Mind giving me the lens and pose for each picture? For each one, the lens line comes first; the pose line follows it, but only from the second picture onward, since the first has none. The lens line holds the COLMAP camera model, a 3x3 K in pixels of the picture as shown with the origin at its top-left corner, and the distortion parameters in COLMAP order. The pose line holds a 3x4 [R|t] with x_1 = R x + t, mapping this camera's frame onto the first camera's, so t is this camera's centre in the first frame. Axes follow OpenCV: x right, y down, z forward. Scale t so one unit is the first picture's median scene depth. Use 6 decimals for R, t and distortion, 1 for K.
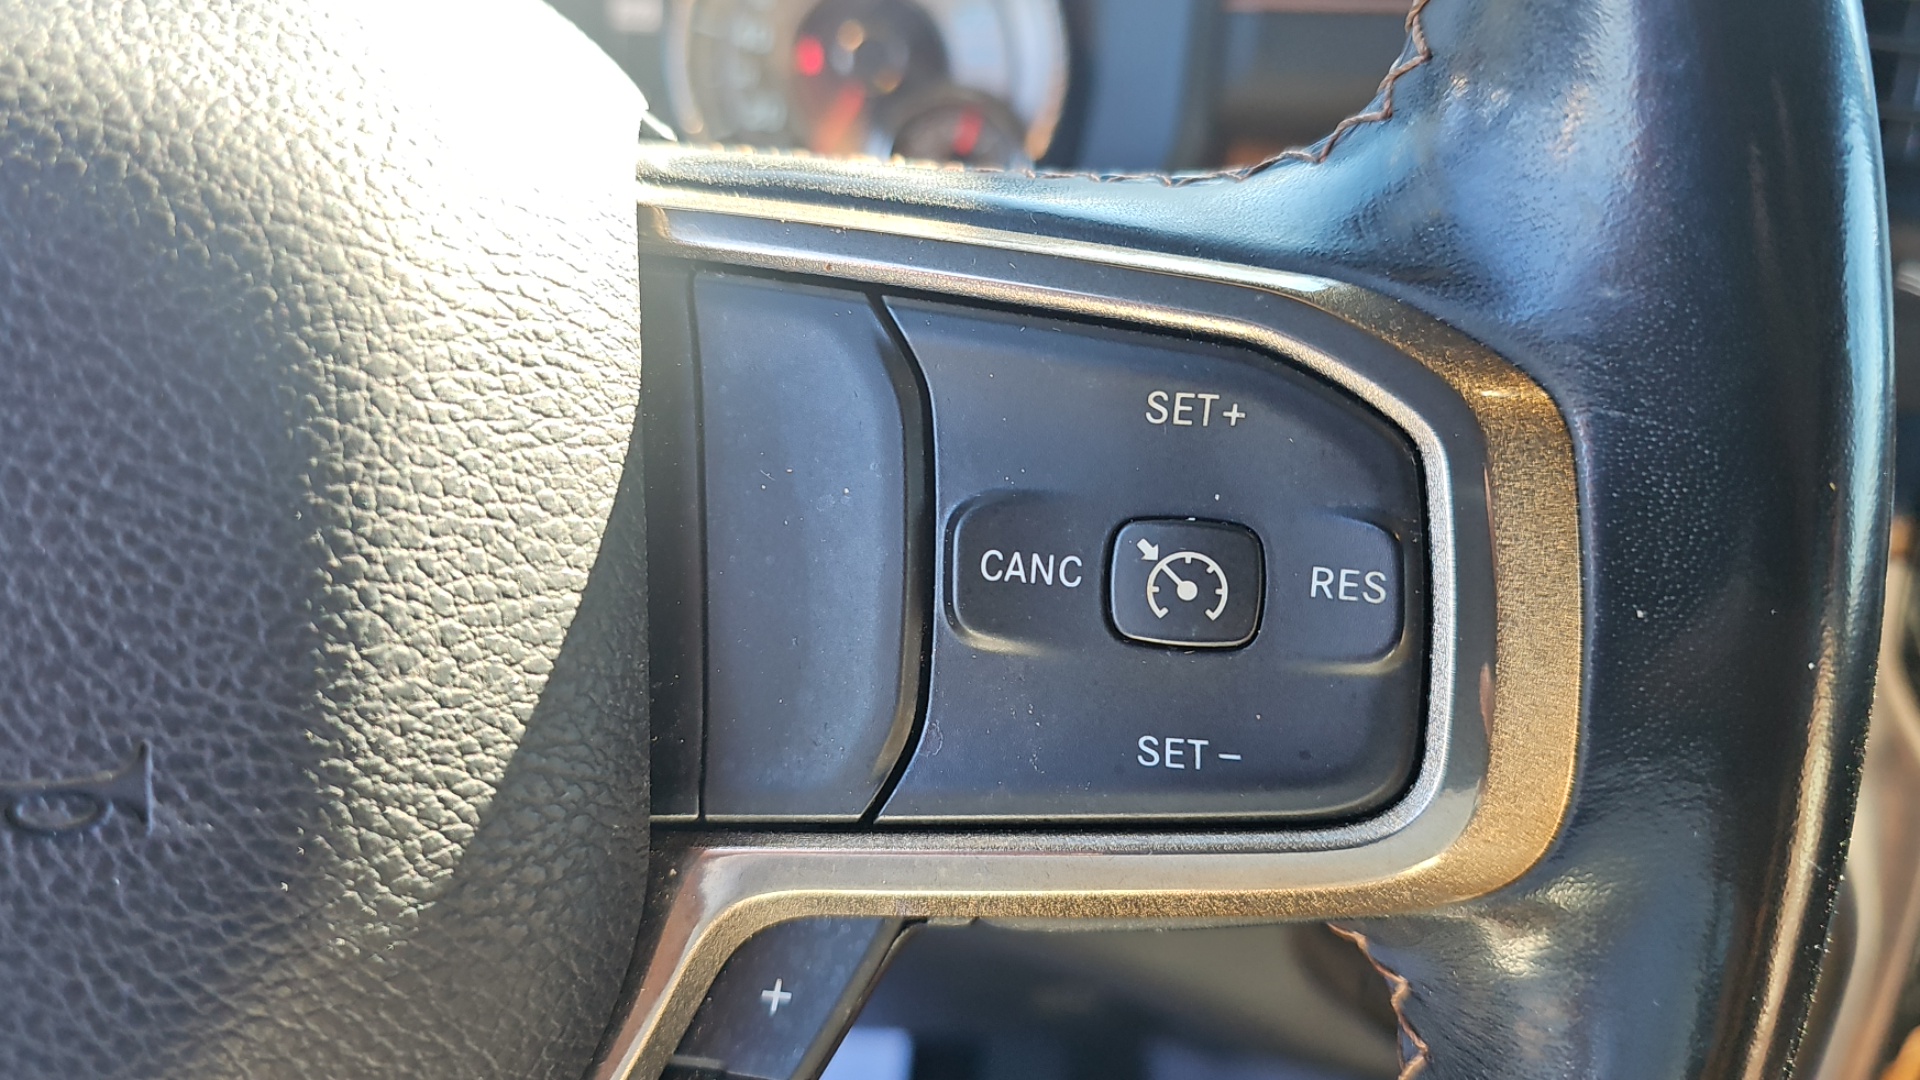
lens RADIAL K [[1291.1, 0, 960.0], [0, 1291.1, 540.0], [0, 0, 1]] dist [-0.025473, -0.002995]
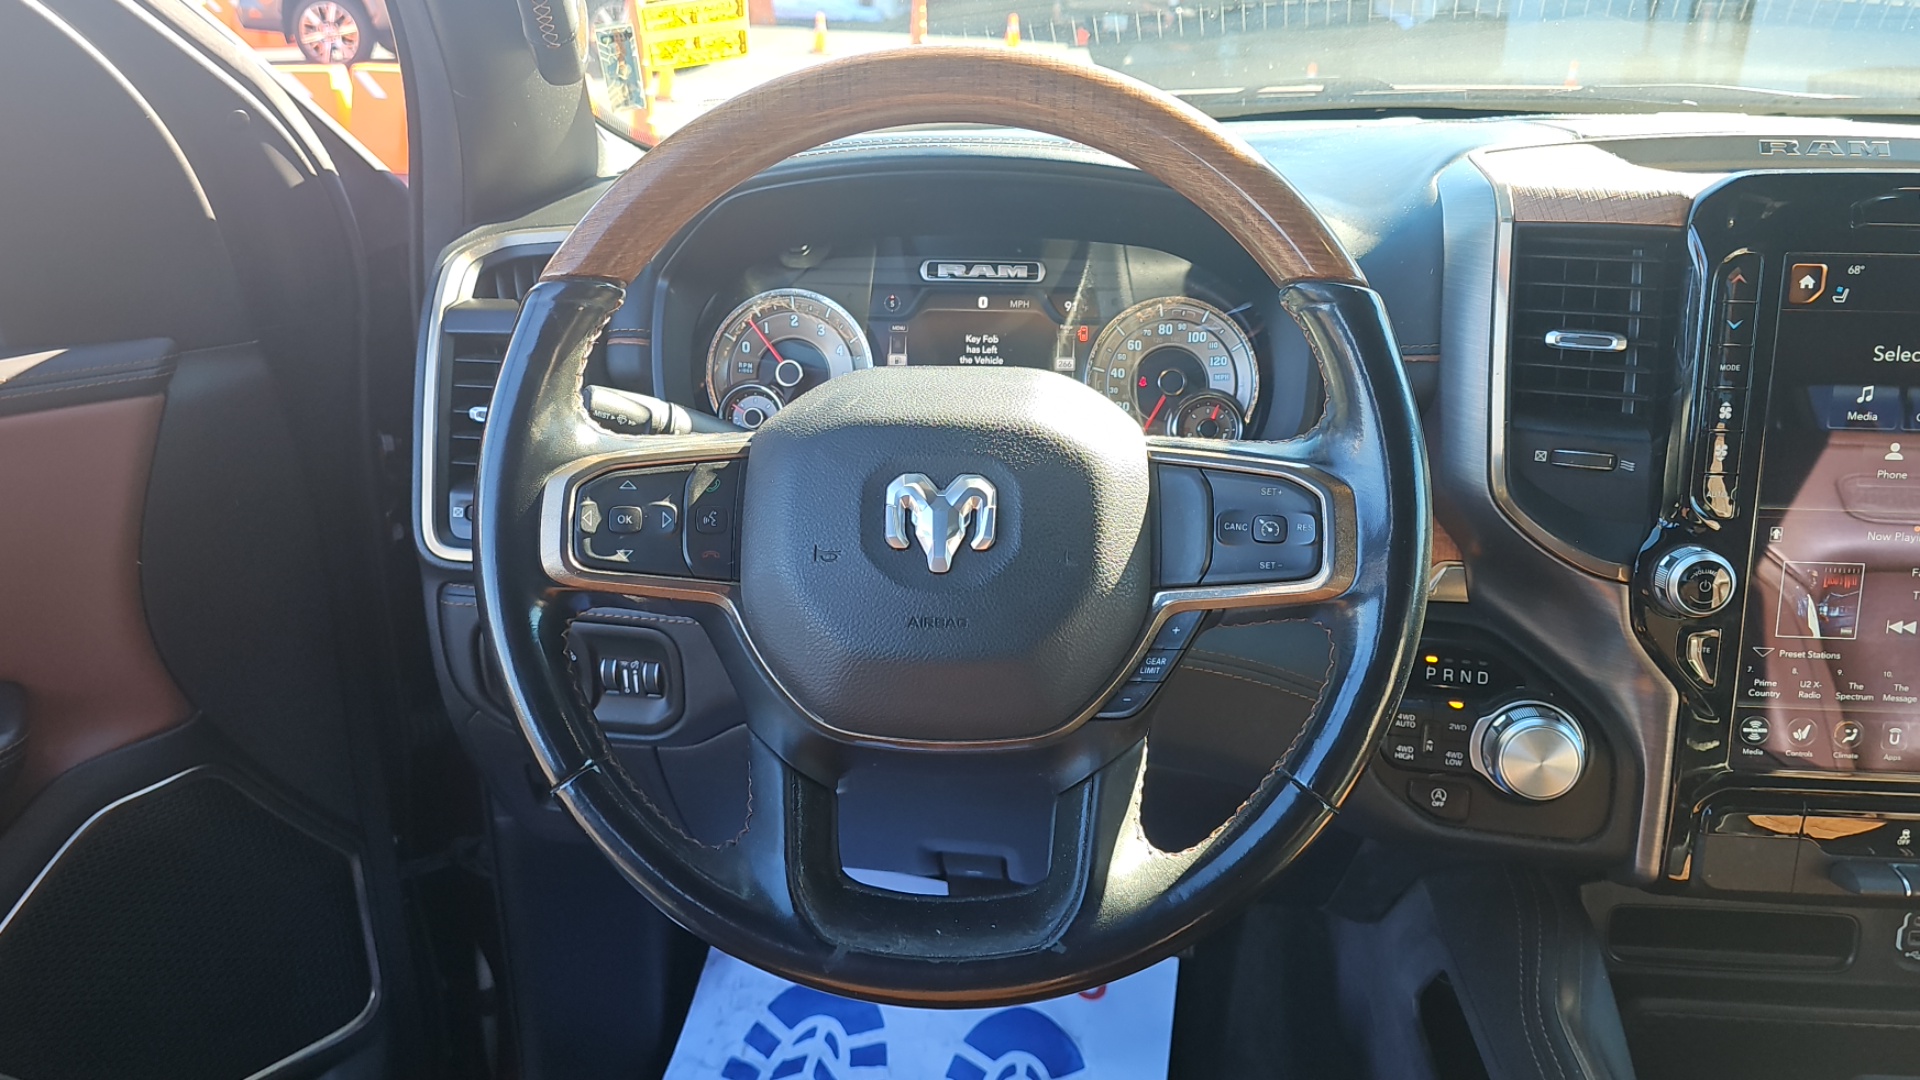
lens RADIAL K [[1291.1, 0, 960.0], [0, 1291.1, 540.0], [0, 0, 1]] dist [-0.025473, -0.002995]
pose [[0.983999, 0.003868, -0.178131, -0.091457], [-0.035345, 0.984133, -0.173875, 0.880332], [0.174632, 0.177389, 0.968523, -3.515126]]
